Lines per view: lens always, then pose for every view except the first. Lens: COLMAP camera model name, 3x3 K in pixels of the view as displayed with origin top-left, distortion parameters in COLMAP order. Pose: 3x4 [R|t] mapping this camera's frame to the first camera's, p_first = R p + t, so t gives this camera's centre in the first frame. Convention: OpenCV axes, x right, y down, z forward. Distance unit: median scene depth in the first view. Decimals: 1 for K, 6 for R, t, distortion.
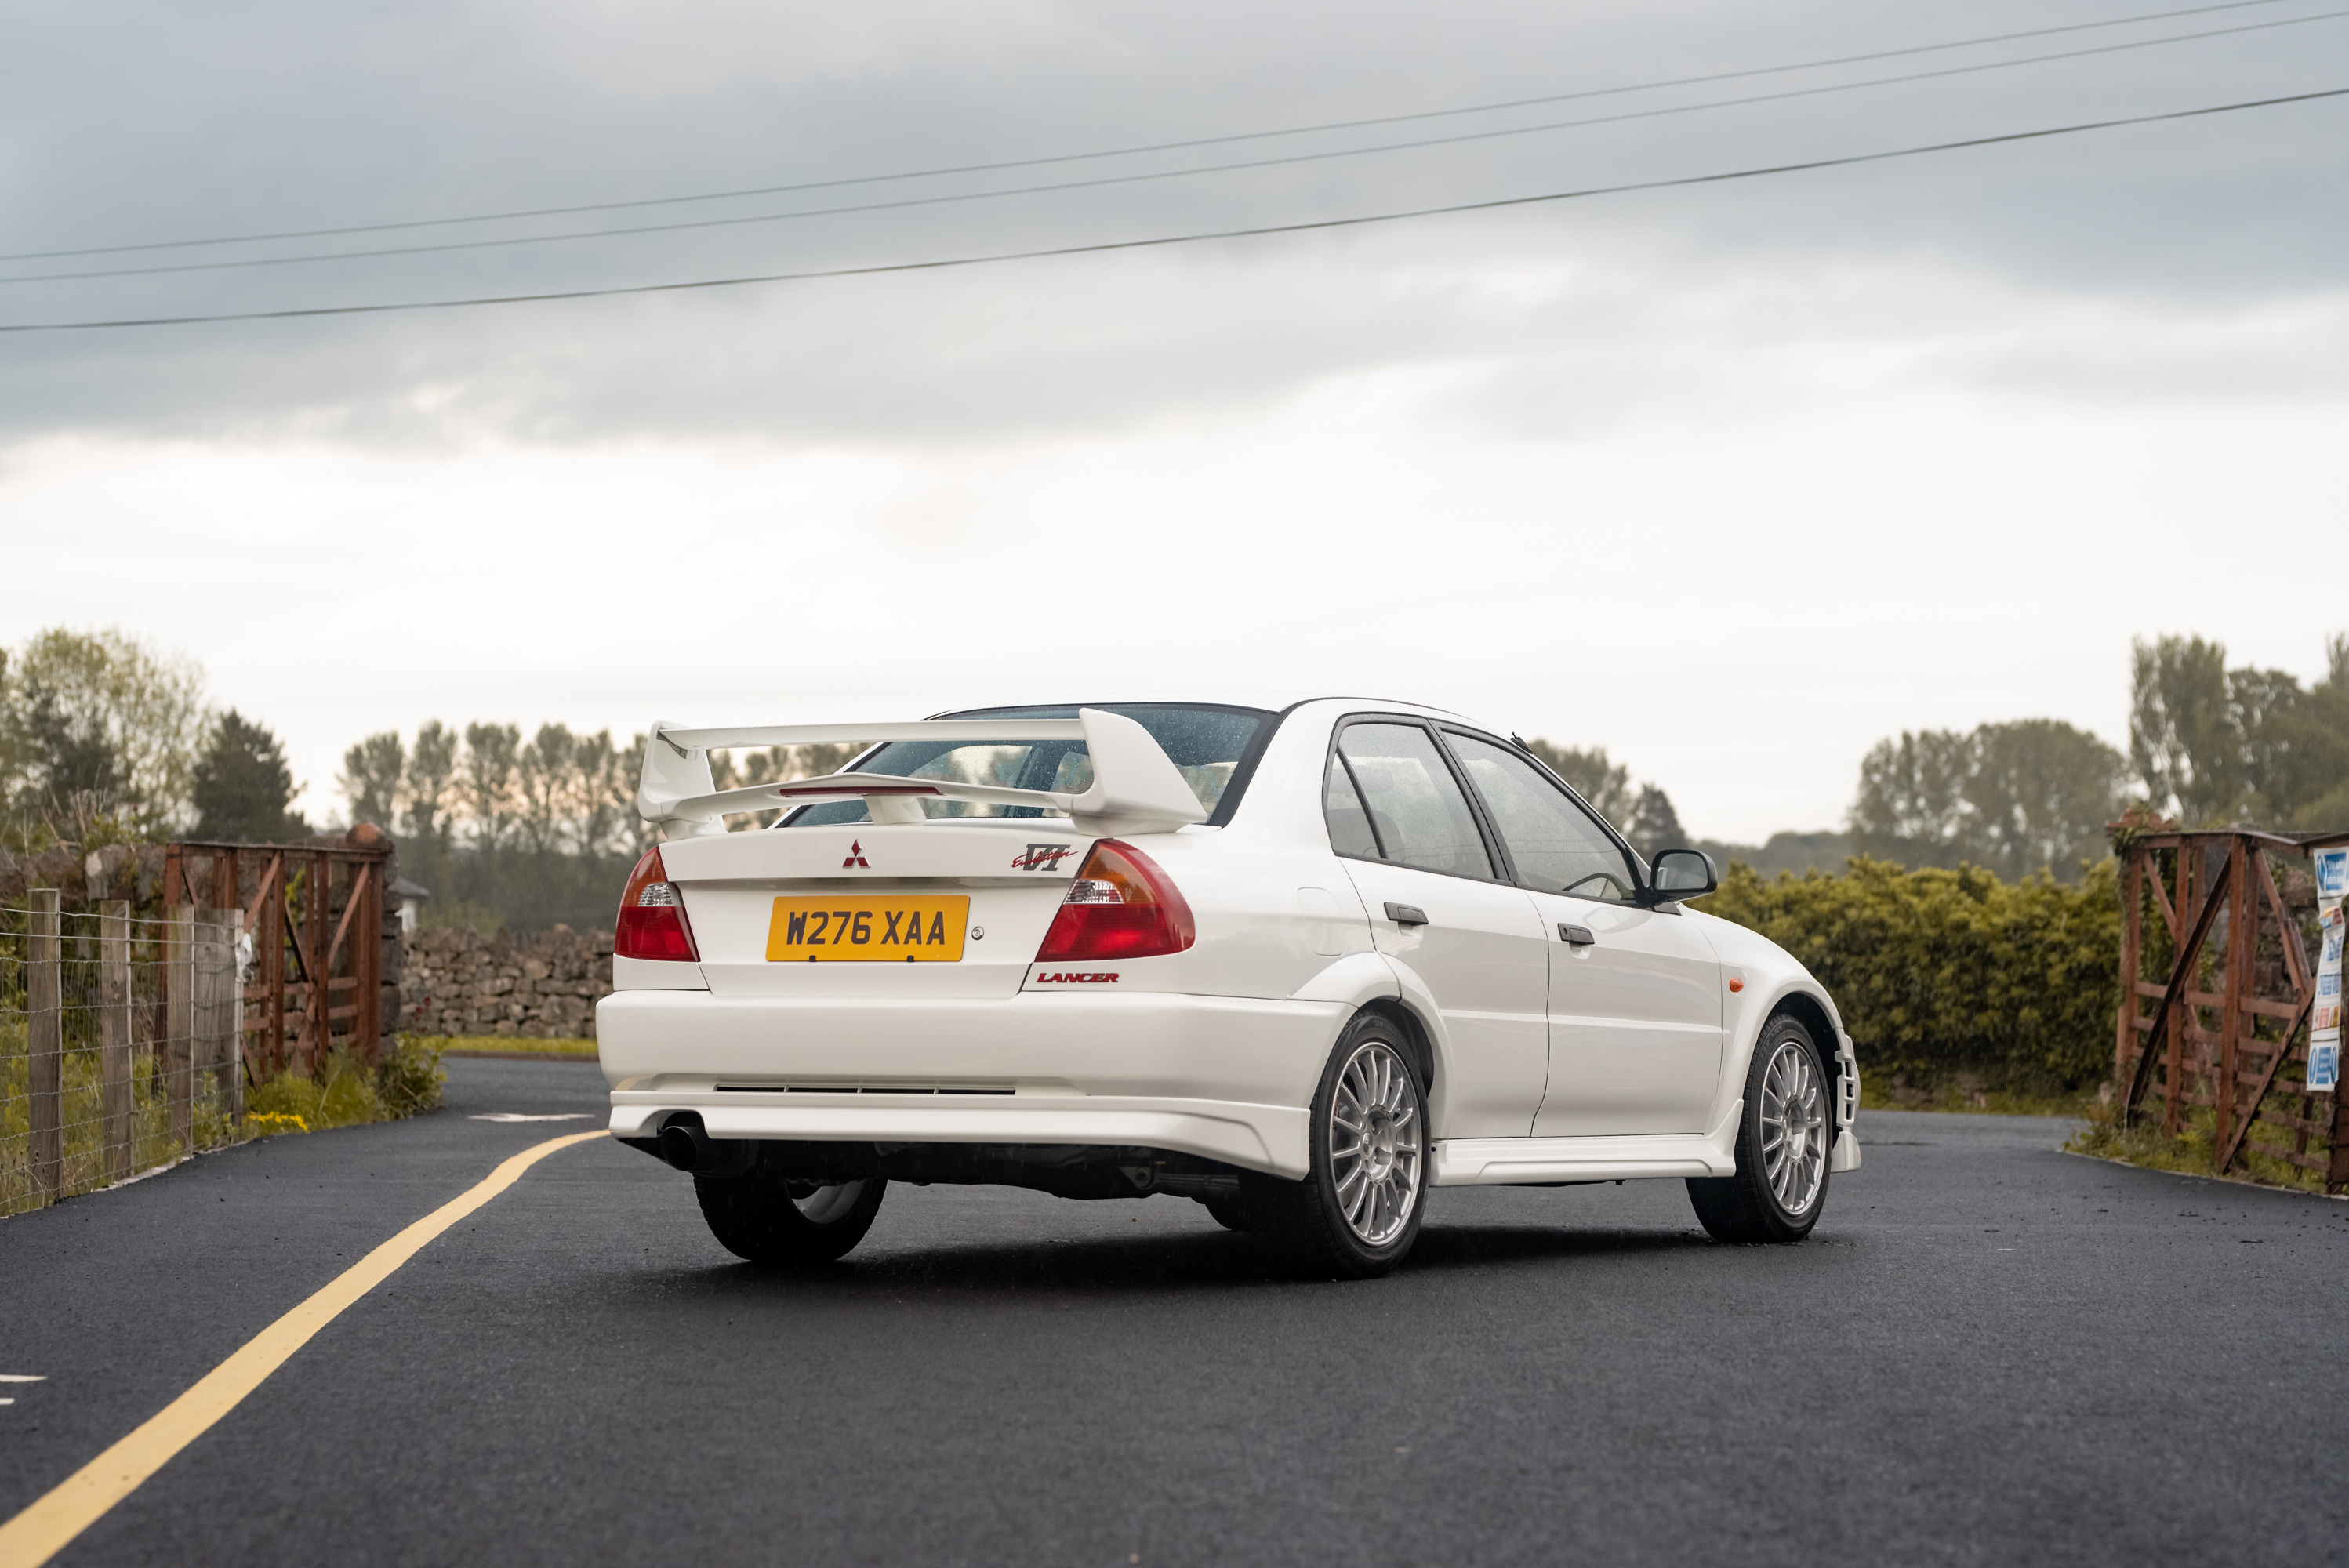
lens RADIAL K [[5450.6, 0, 1174.5], [0, 5450.6, 784.0], [0, 0, 1]] dist [0.013992, -0.590281]
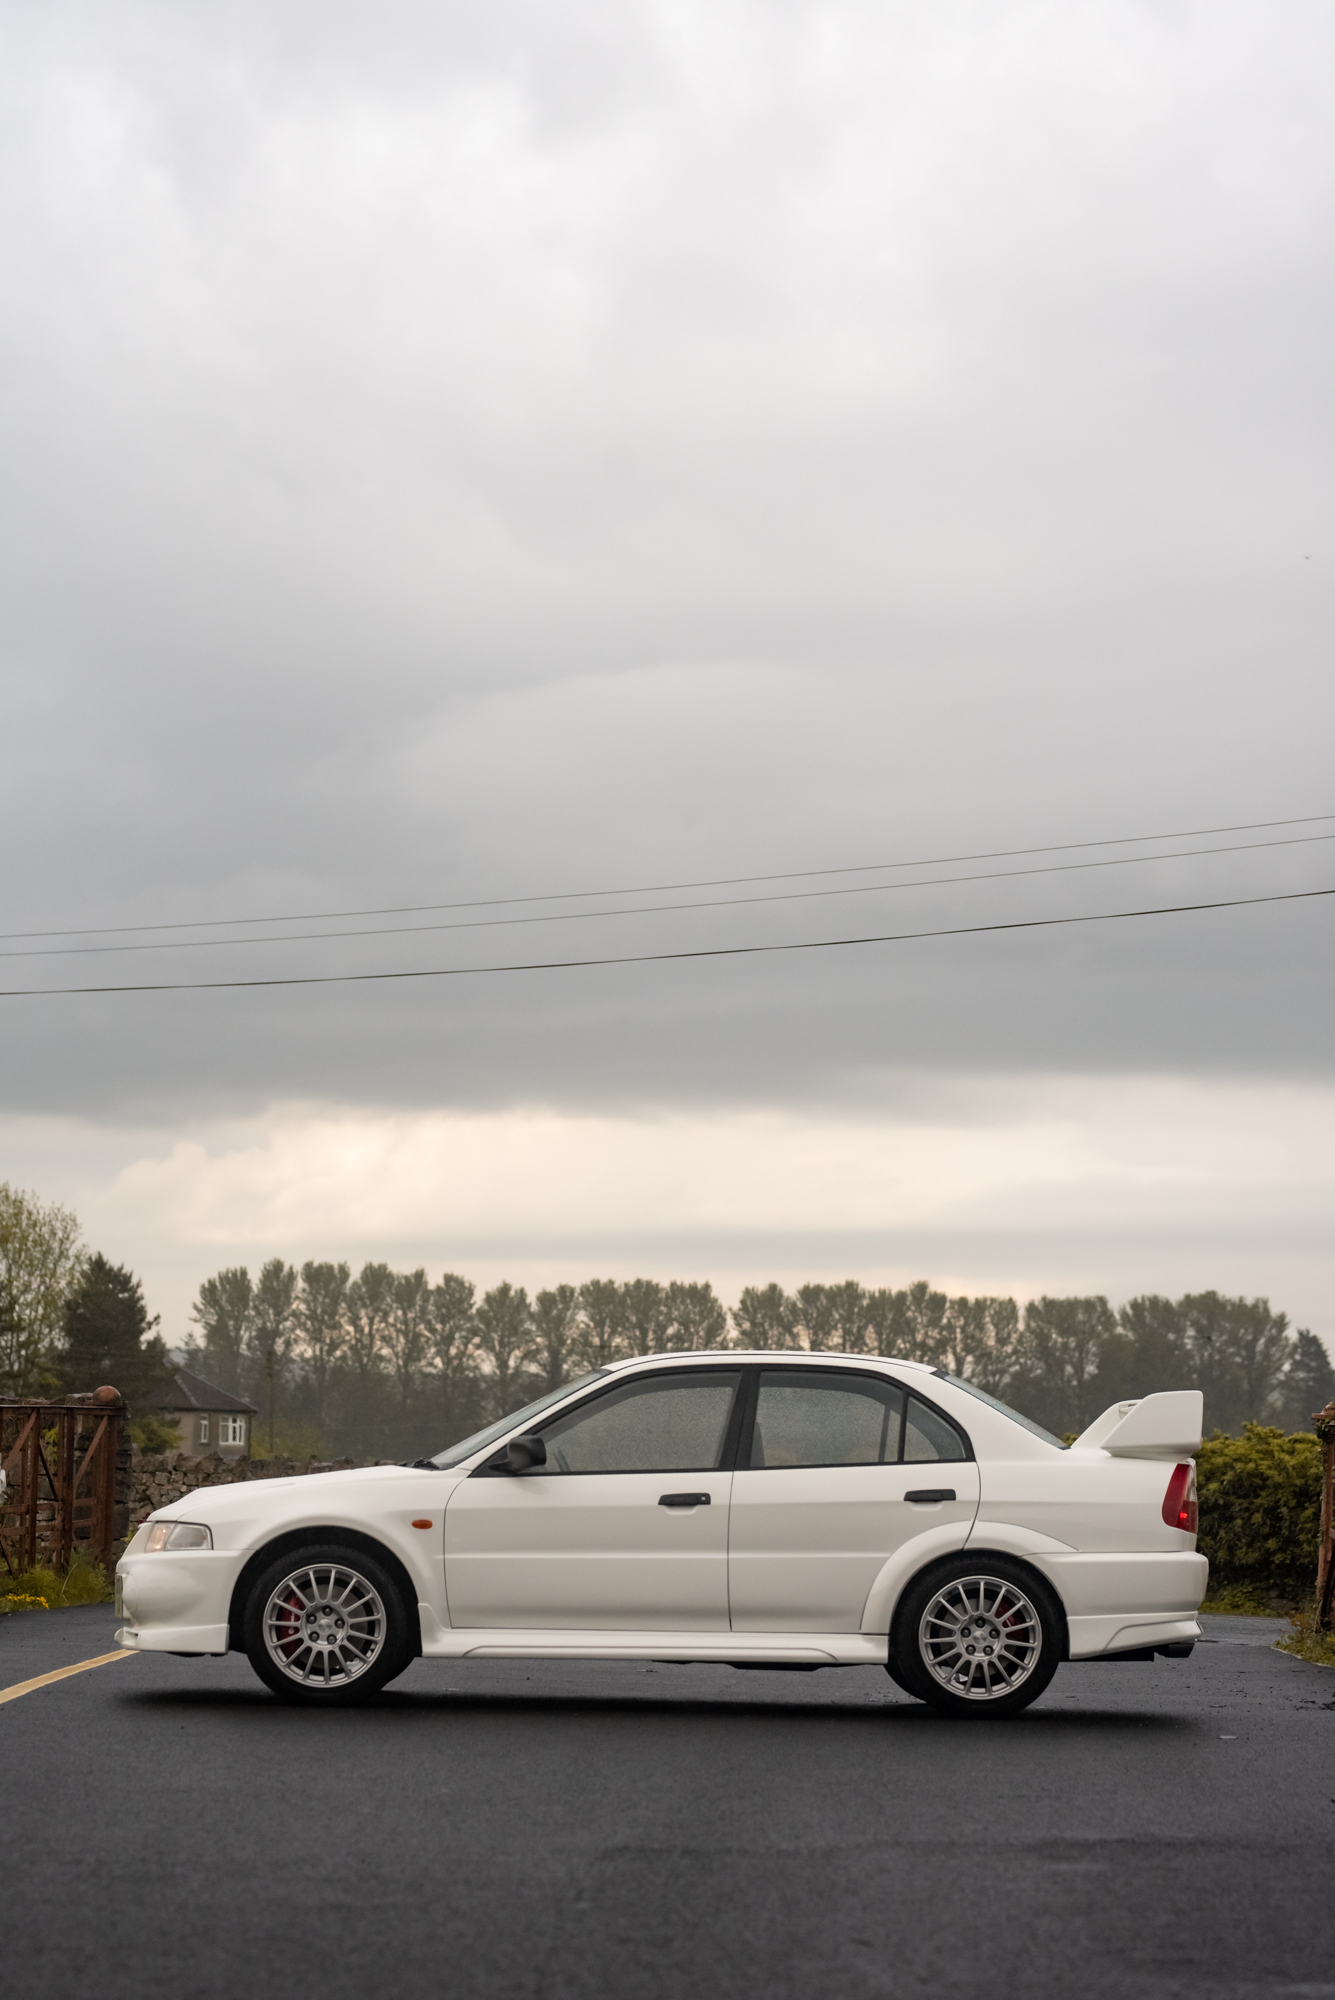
lens RADIAL K [[4641.0, 0, 667.5], [0, 4641.0, 1000.0], [0, 0, 1]] dist [0.013992, -0.590281]
pose [[0.998455, 0.013434, -0.053914, 0.044579], [-0.017108, 0.997519, -0.068281, -0.009948], [0.052863, 0.069098, 0.996208, -0.141364]]
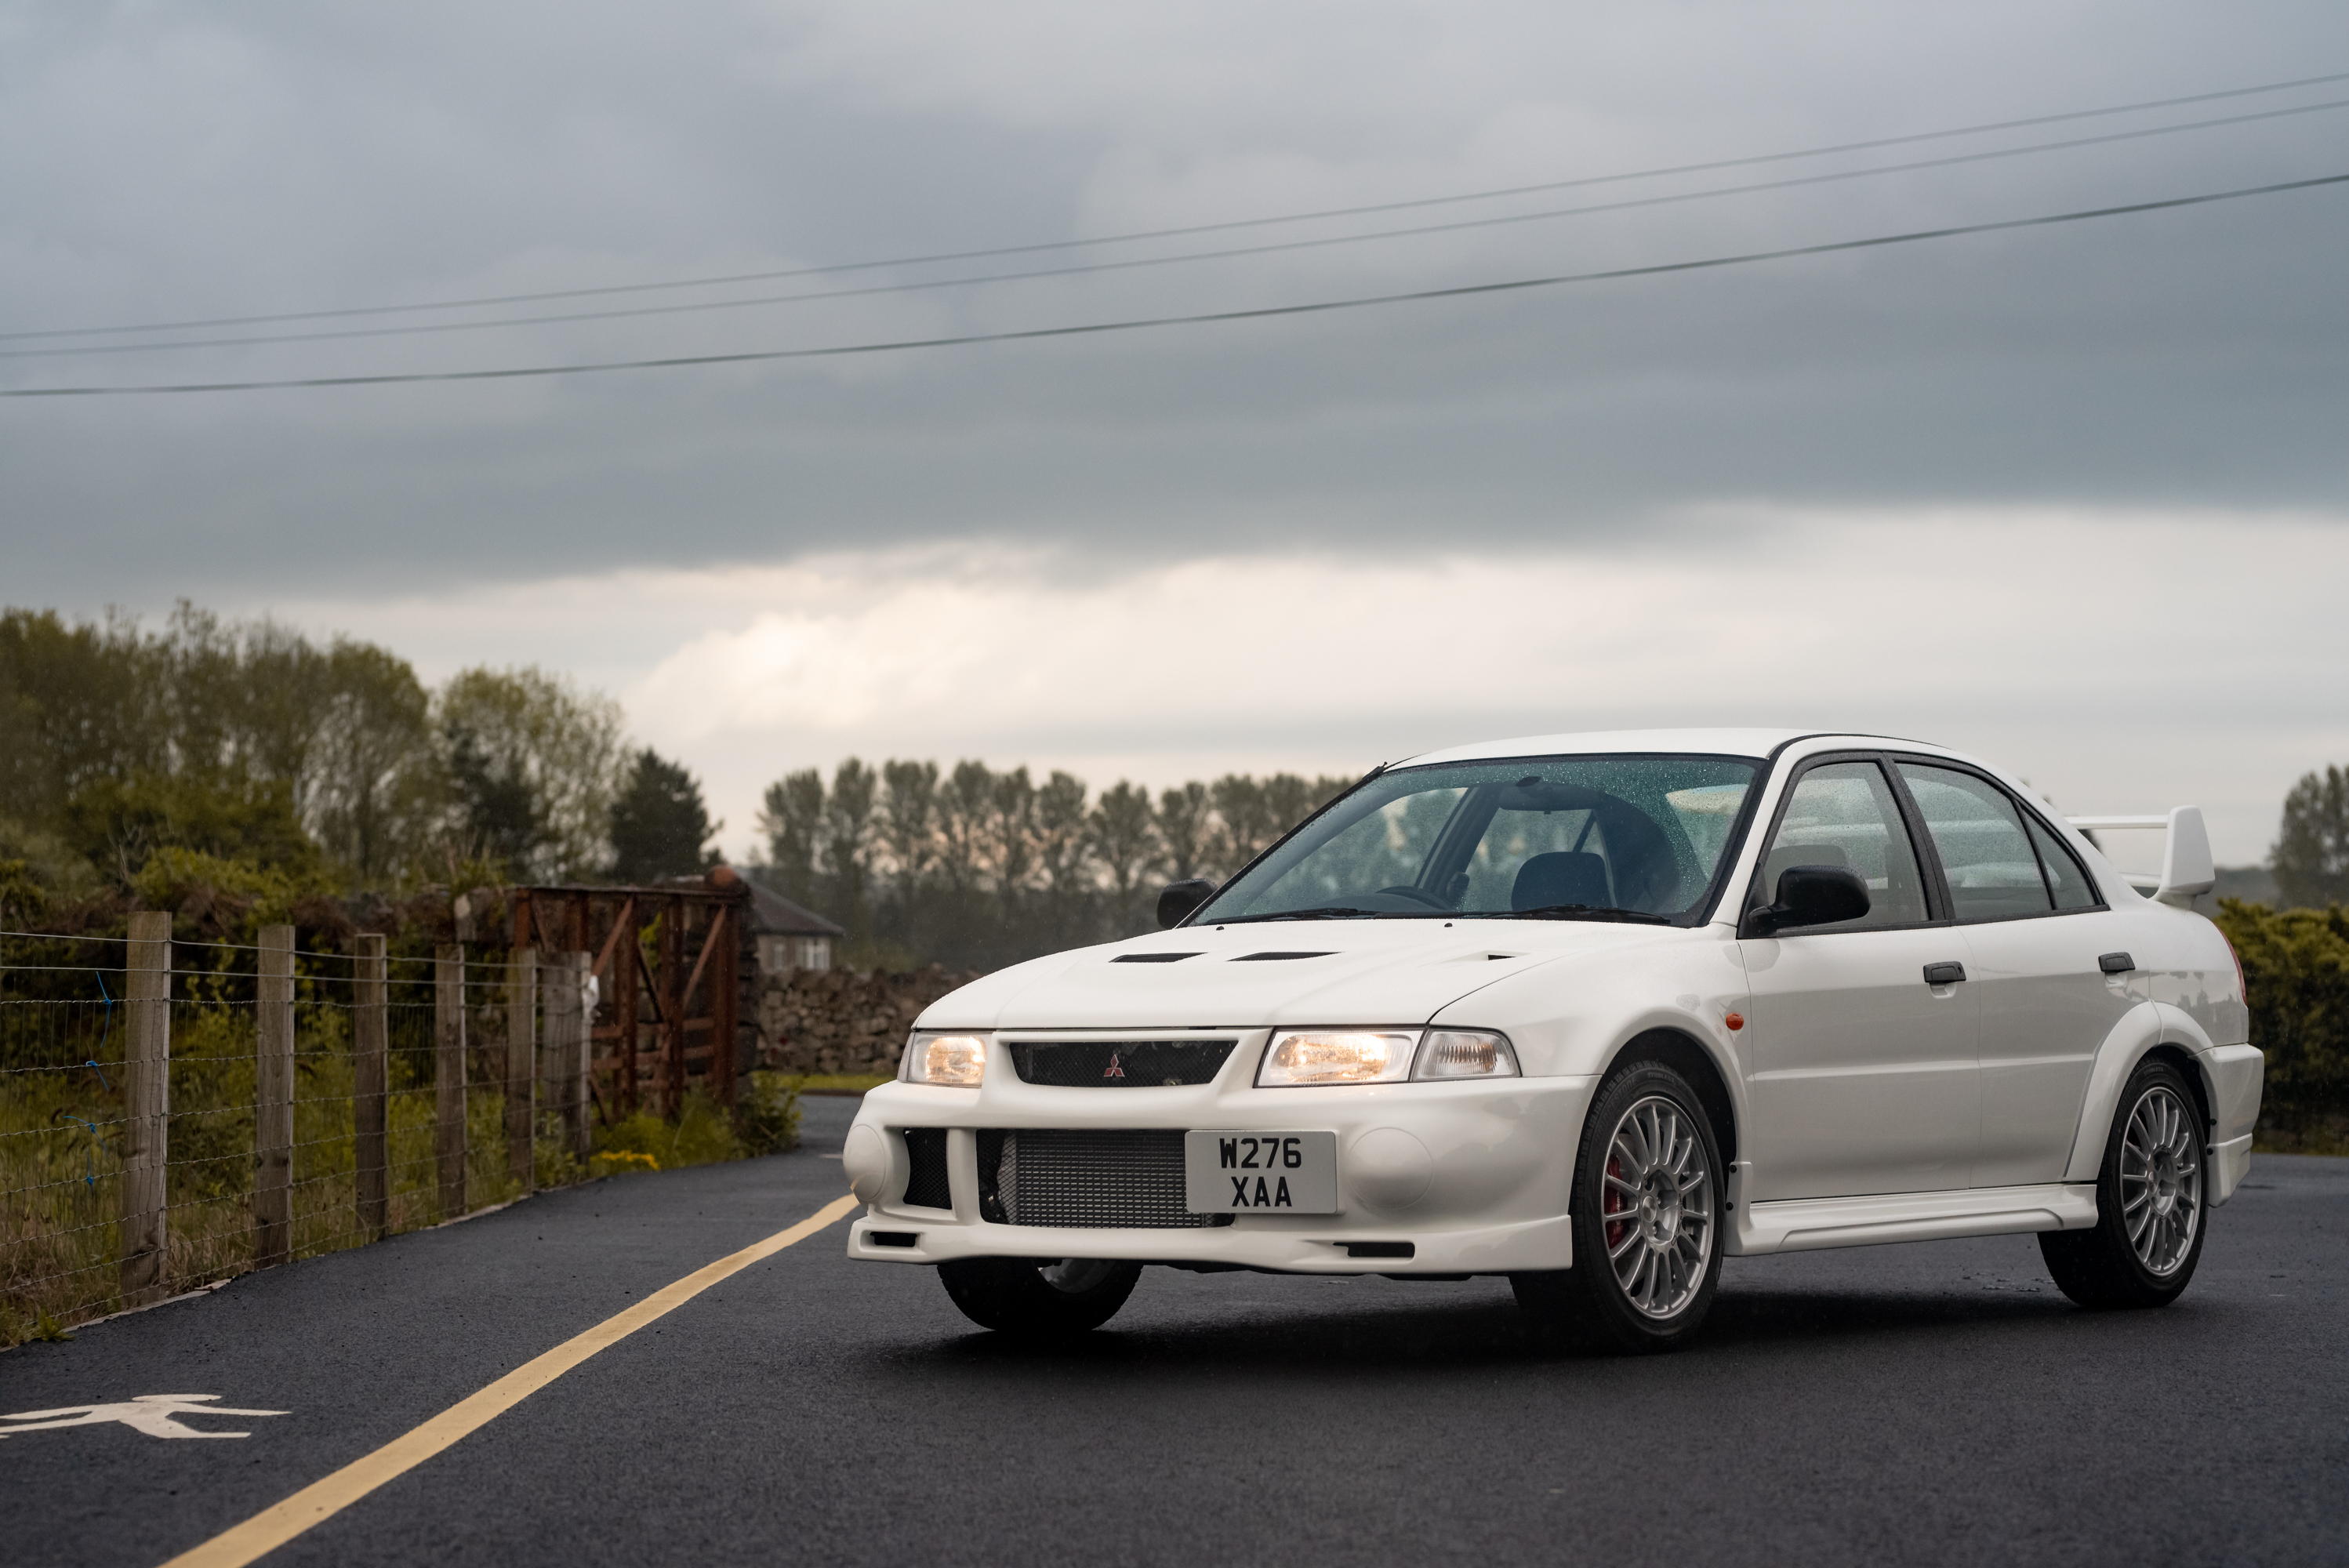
lens RADIAL K [[5450.6, 0, 1174.5], [0, 5450.6, 784.0], [0, 0, 1]] dist [0.013992, -0.590281]
pose [[0.997039, -0.002187, -0.076864, 0.010673], [0.001665, 0.999975, -0.006848, -0.000808], [0.076877, 0.006699, 0.997018, -0.005551]]
